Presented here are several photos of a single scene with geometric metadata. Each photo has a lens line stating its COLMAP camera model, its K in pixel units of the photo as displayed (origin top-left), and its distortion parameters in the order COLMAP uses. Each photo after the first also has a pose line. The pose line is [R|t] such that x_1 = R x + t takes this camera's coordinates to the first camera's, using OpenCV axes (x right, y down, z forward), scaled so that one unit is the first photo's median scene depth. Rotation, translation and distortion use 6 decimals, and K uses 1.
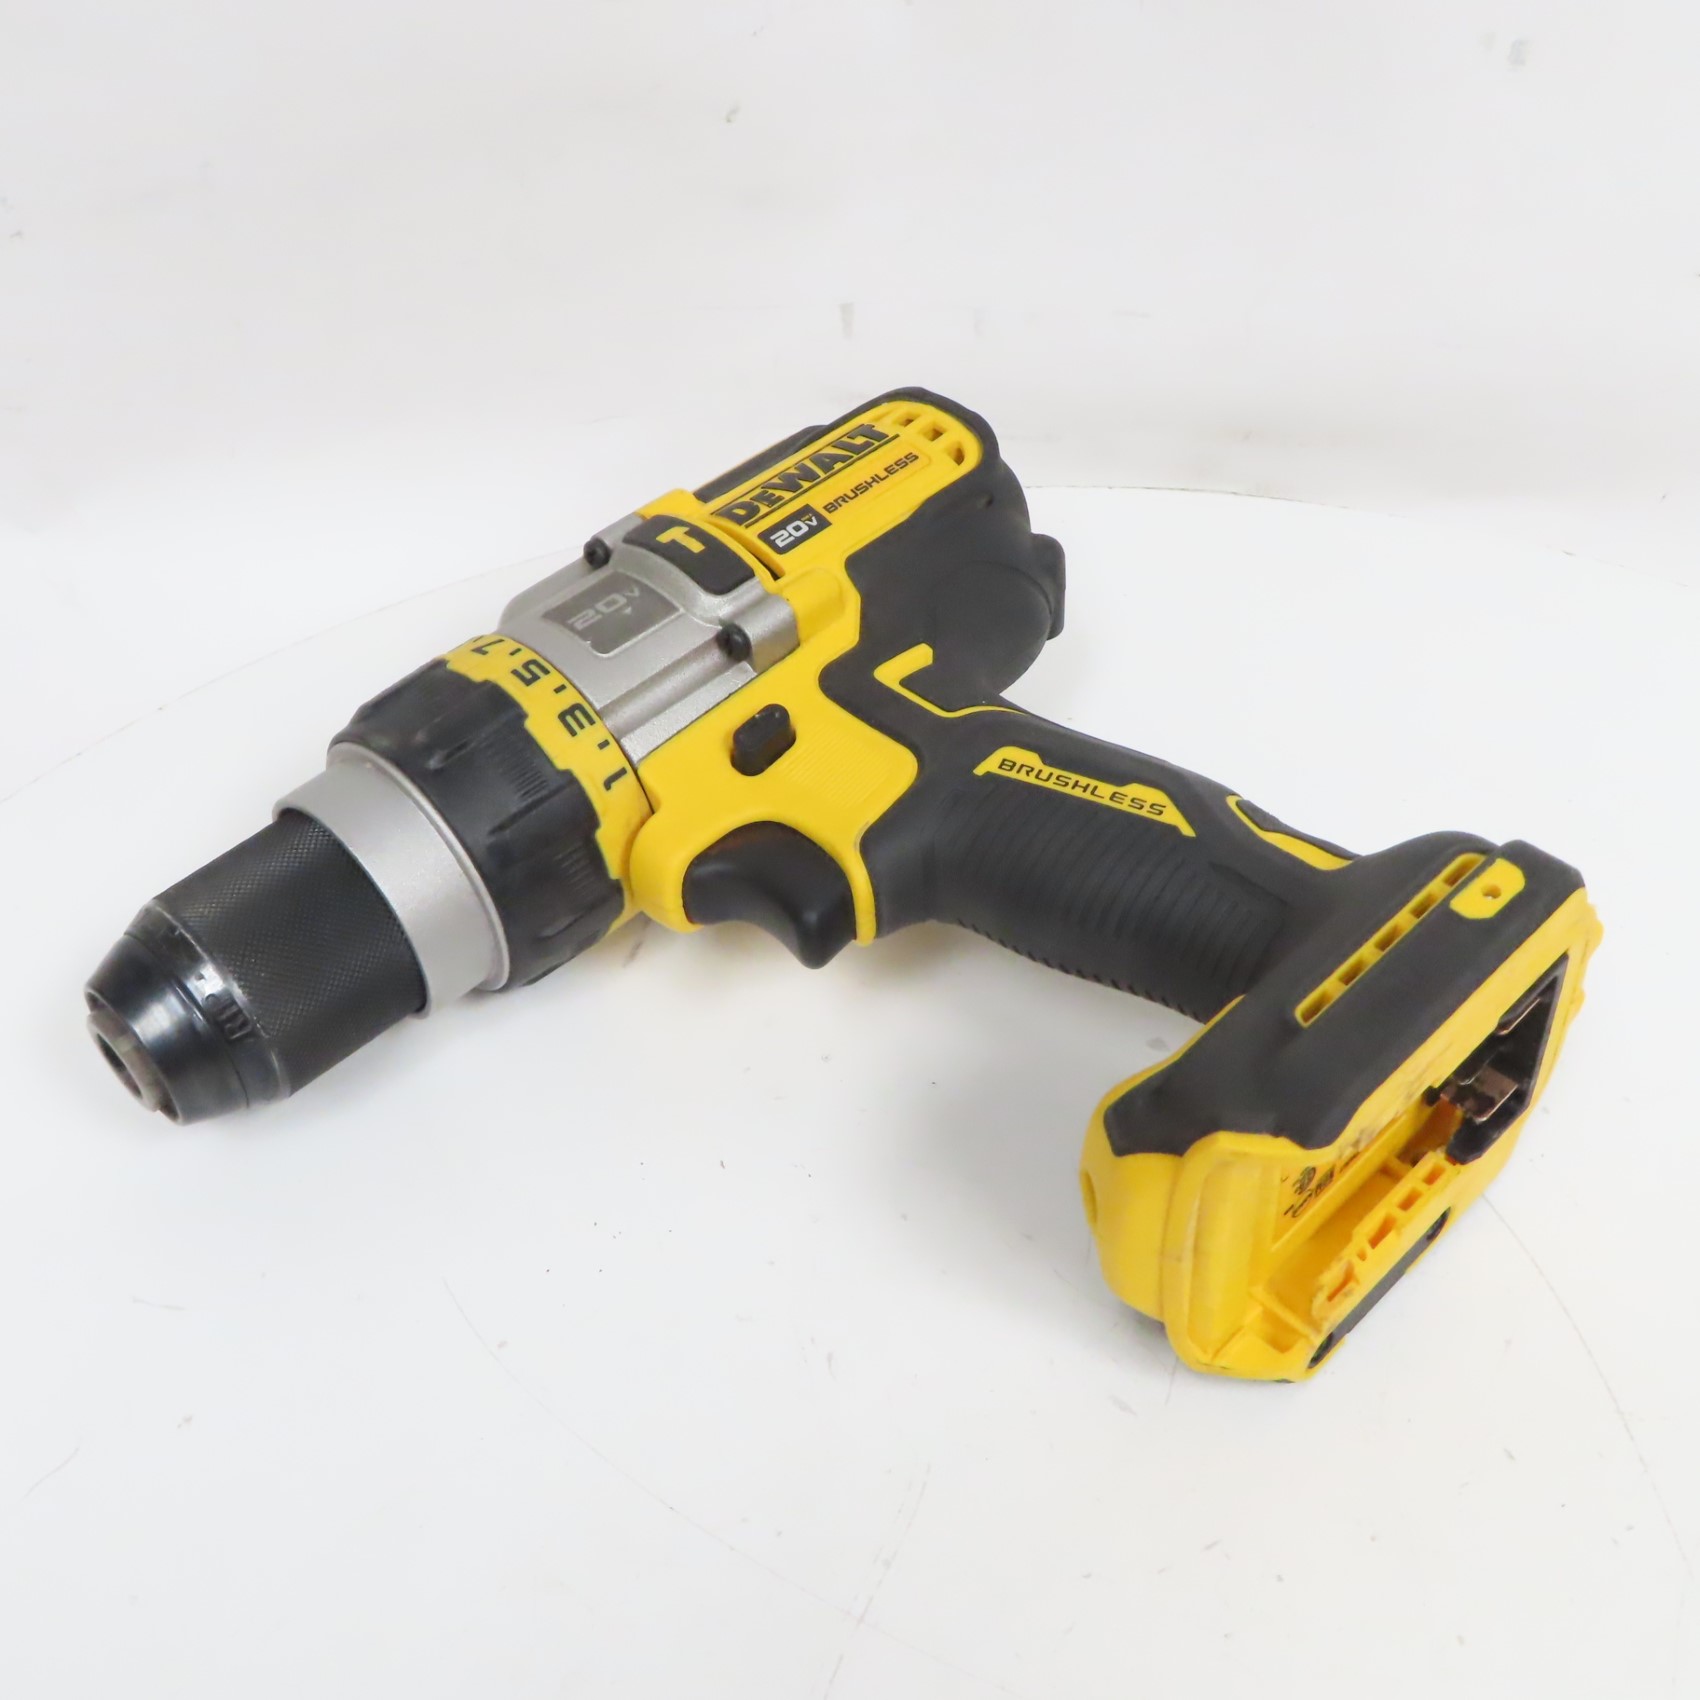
lens RADIAL K [[2053.0, 0, 850.0], [0, 2053.0, 850.0], [0, 0, 1]] dist [-0.005072, -0.028576]
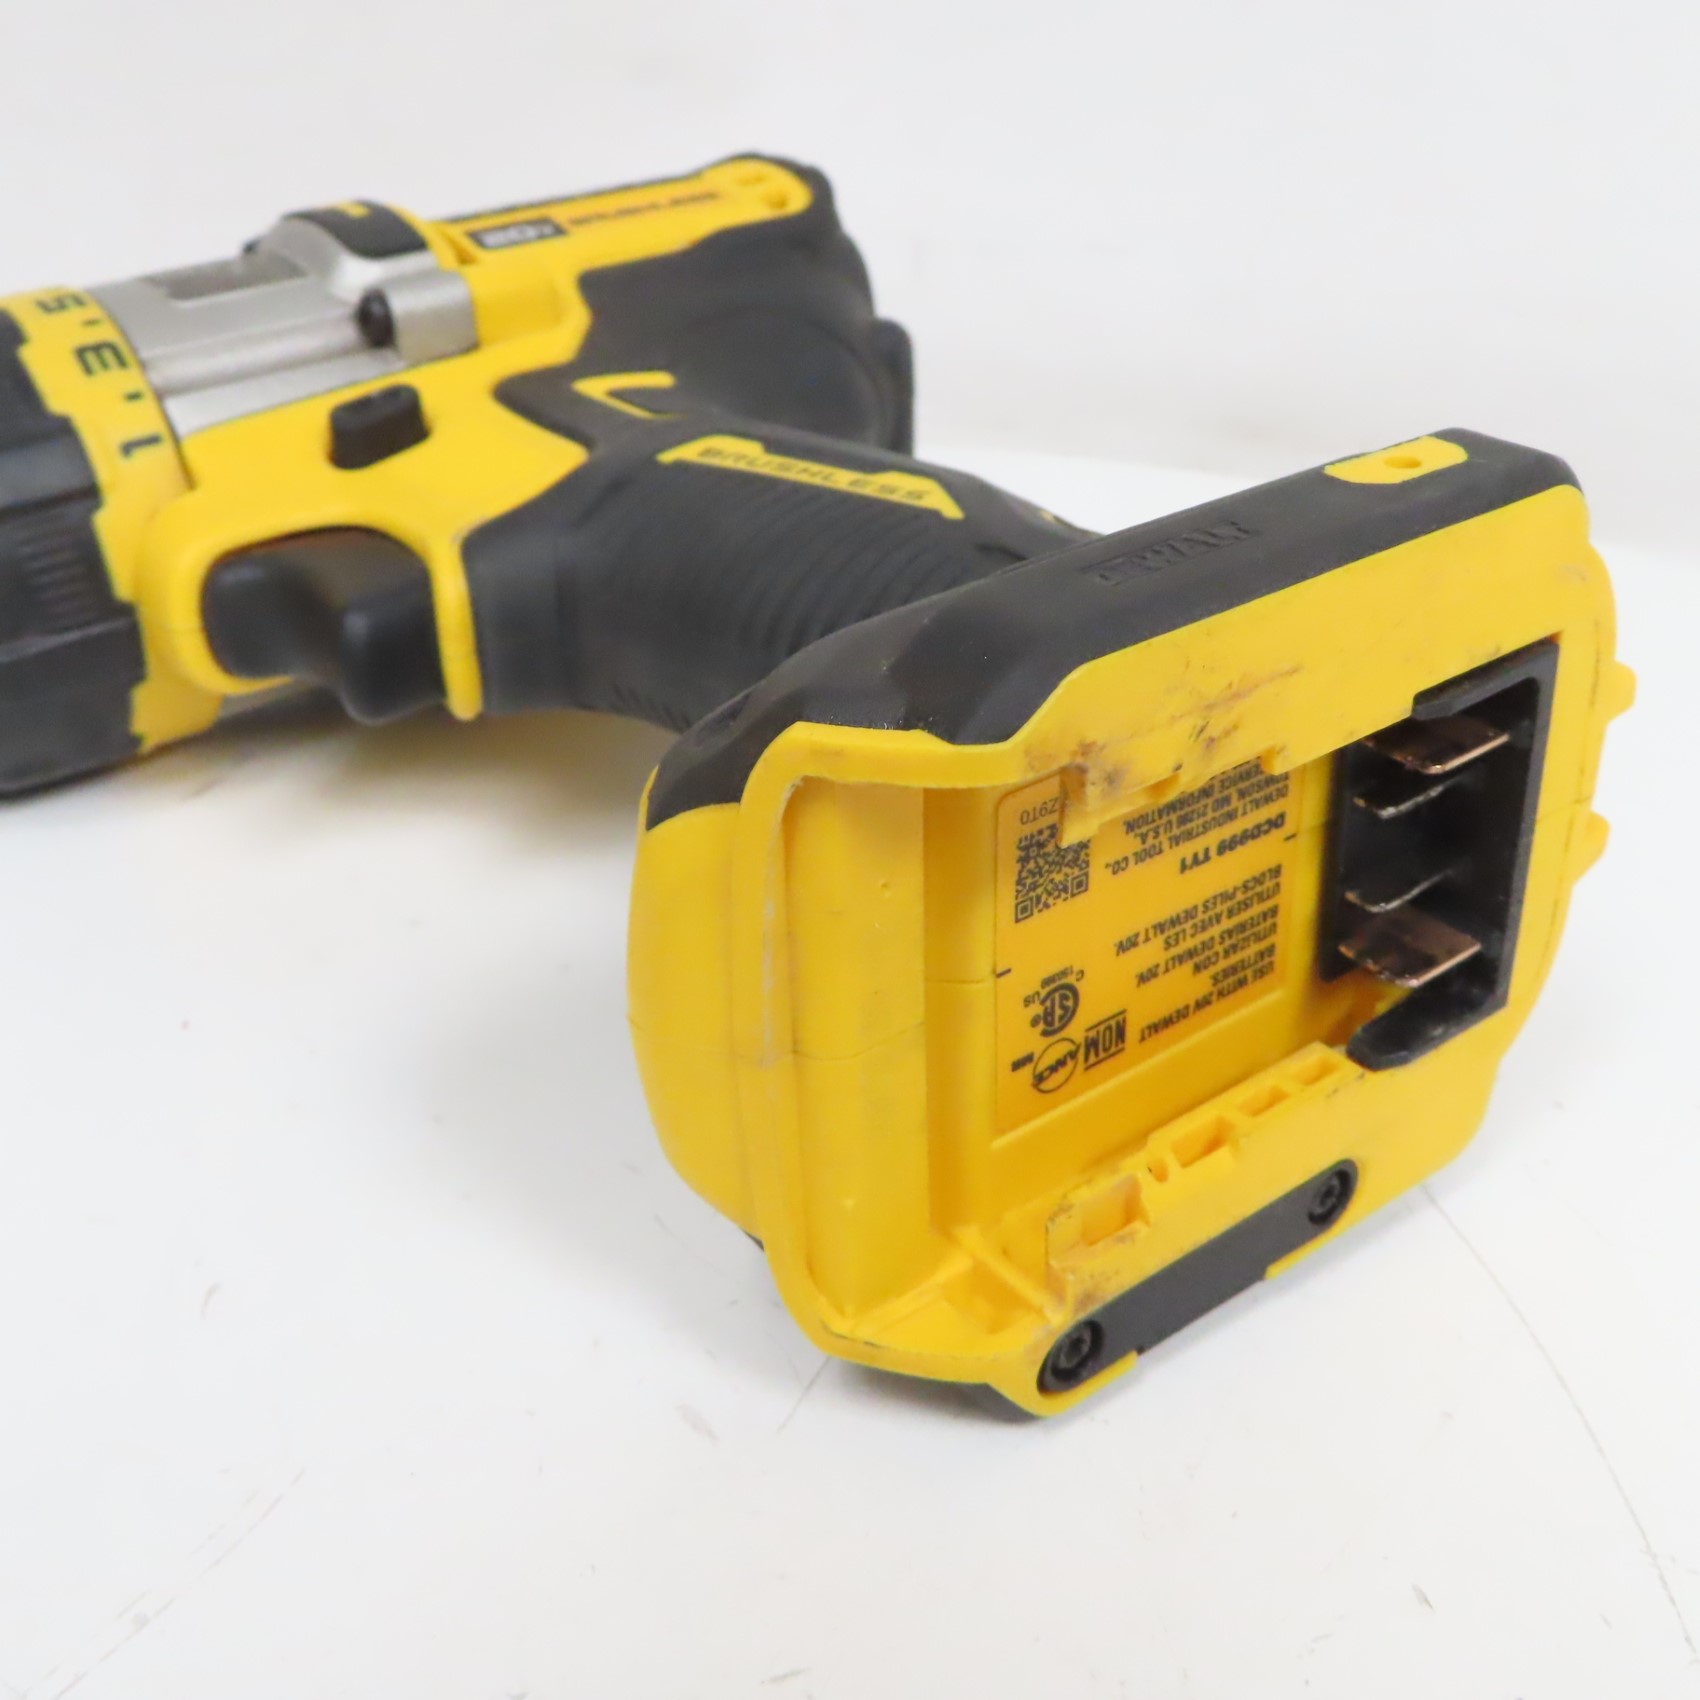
lens RADIAL K [[2004.9, 0, 850.0], [0, 2004.9, 850.0], [0, 0, 1]] dist [-0.030848, -0.005974]
pose [[0.991614, 0.086464, -0.096048, 0.190134], [-0.106773, 0.966844, -0.231975, 0.220212], [0.072806, 0.240285, 0.967968, 0.417181]]
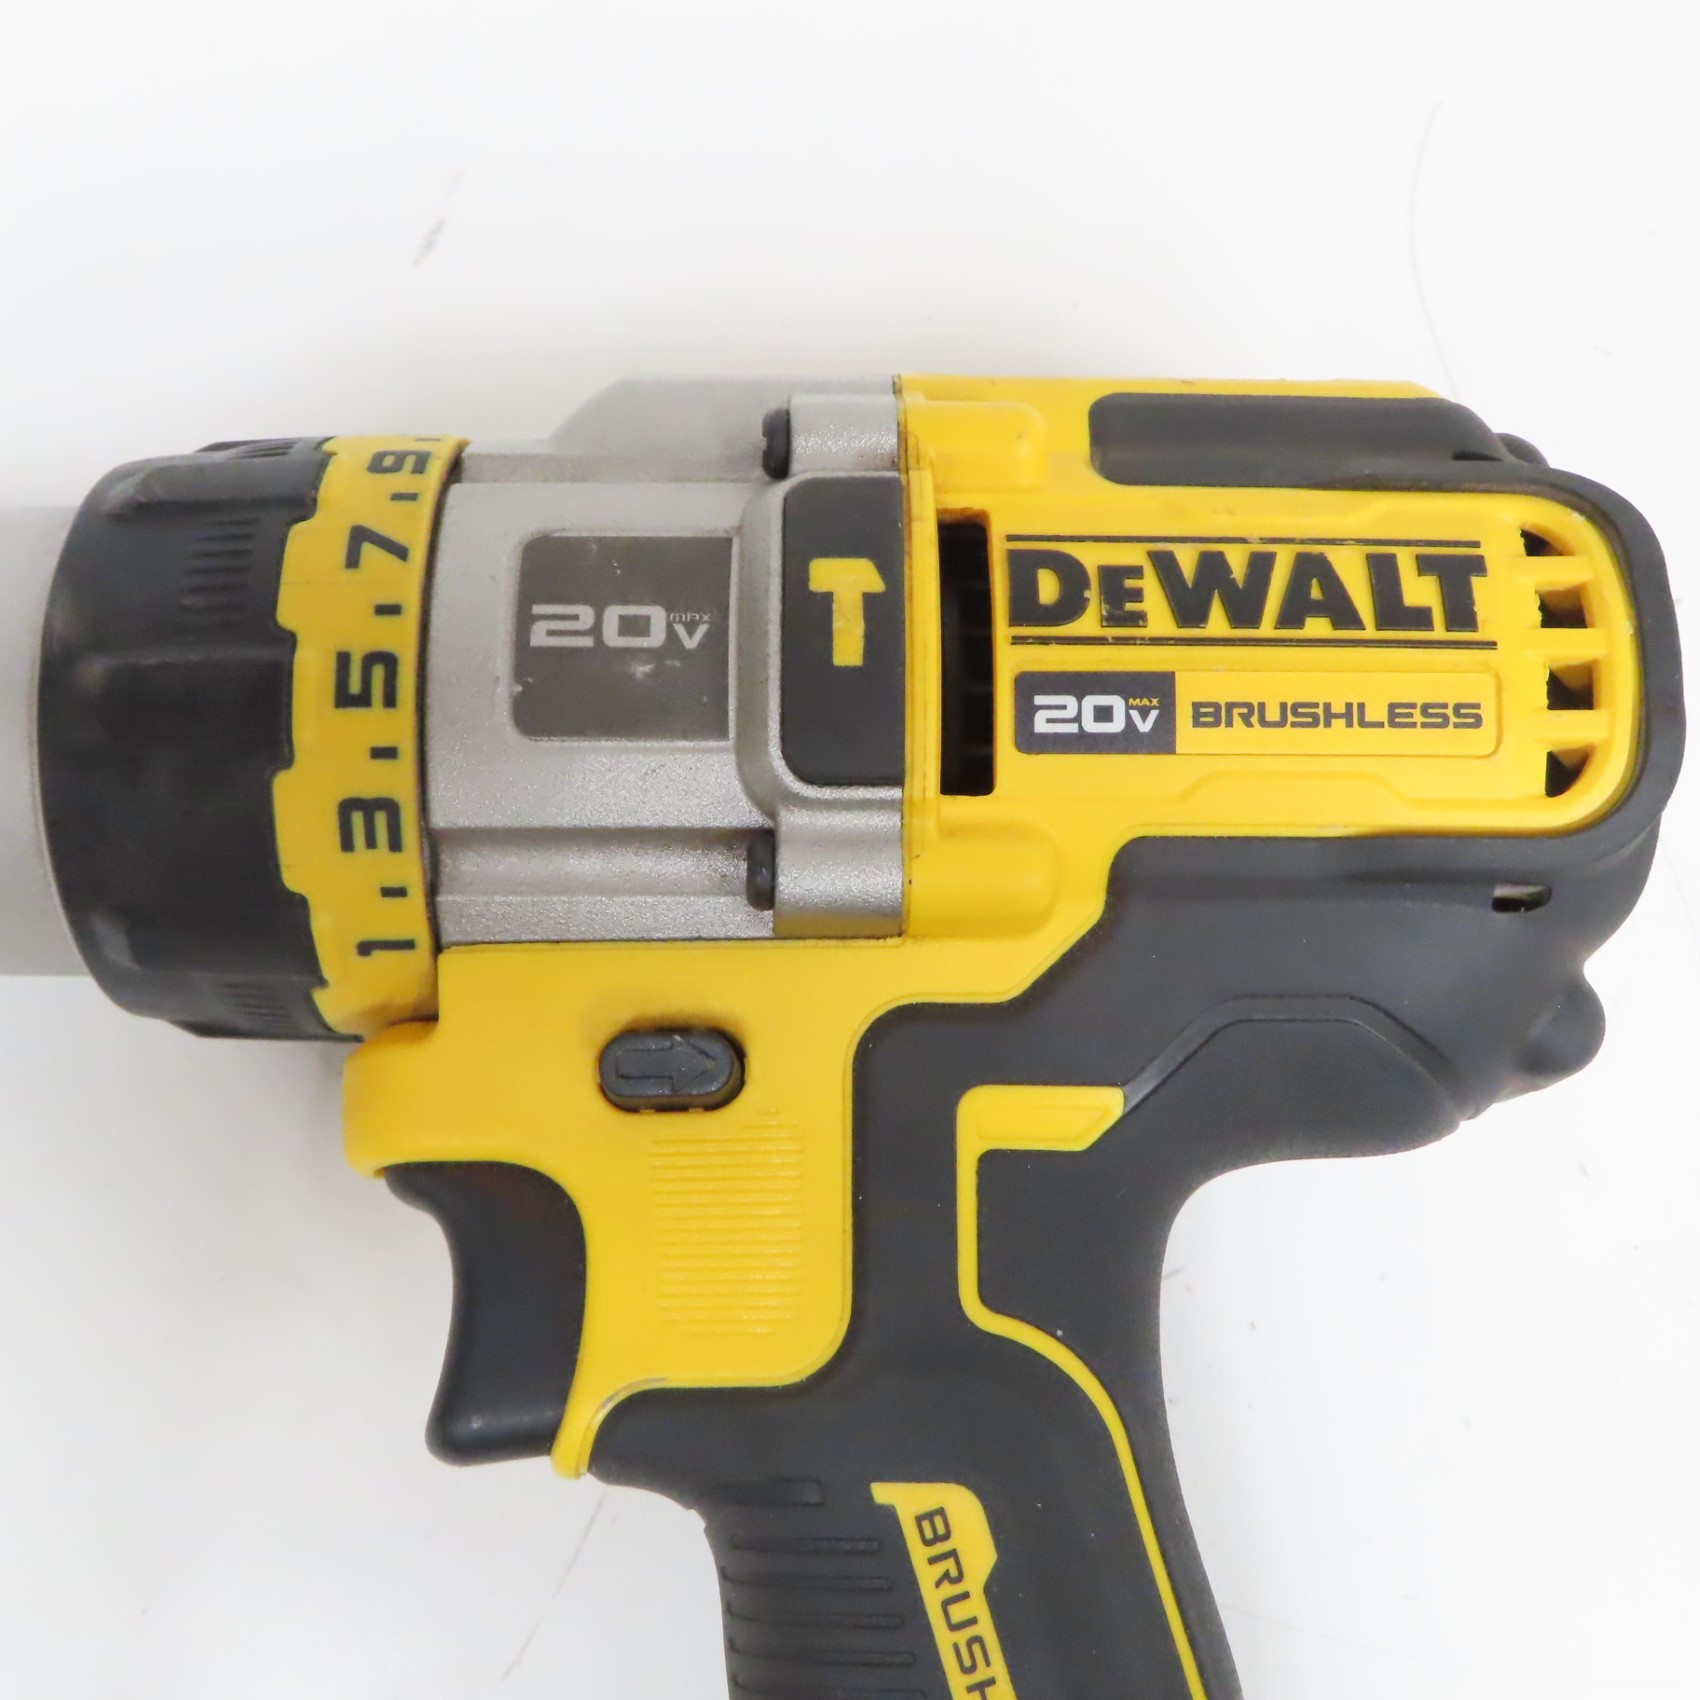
lens RADIAL K [[1876.8, 0, 792.5], [0, 1876.8, 848.0], [0, 0, 1]] dist [-0.015264, -0.014946]
pose [[0.707443, 0.697792, -0.112298, -0.007878], [-0.516940, 0.619211, 0.591059, -0.376929], [0.481972, -0.360089, 0.798773, 0.687135]]
